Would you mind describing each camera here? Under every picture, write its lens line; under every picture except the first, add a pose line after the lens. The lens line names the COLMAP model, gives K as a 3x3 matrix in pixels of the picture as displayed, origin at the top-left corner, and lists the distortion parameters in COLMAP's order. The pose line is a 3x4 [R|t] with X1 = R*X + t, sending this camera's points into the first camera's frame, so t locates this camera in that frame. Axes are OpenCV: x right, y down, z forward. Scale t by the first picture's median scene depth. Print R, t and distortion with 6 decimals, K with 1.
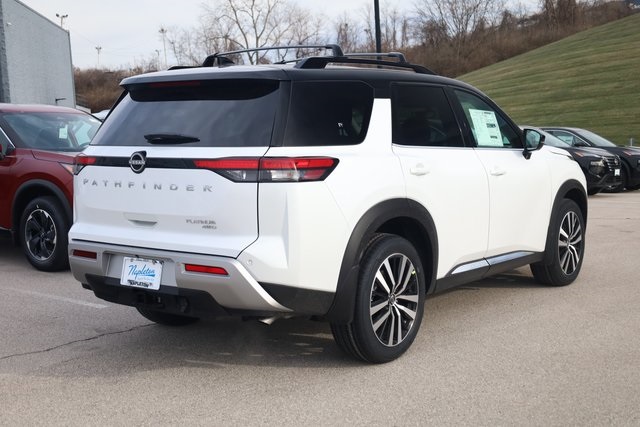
lens RADIAL K [[873.9, 0, 319.9], [0, 873.9, 214.6], [0, 0, 1]] dist [-0.024787, 0.000000]
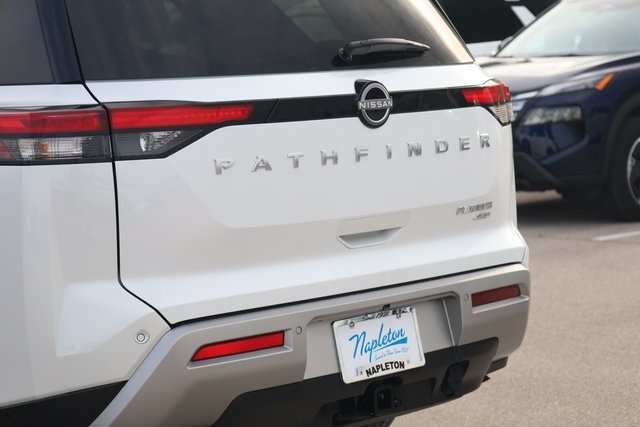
lens RADIAL K [[1903.9, 0, 321.1], [0, 1903.9, 214.6], [0, 0, 1]] dist [-0.043874, 0.000000]
pose [[0.104226, -0.091653, 0.990321, -0.876582], [0.130374, 0.988411, 0.077755, -0.060682], [-0.985971, 0.121008, 0.114967, 0.664136]]
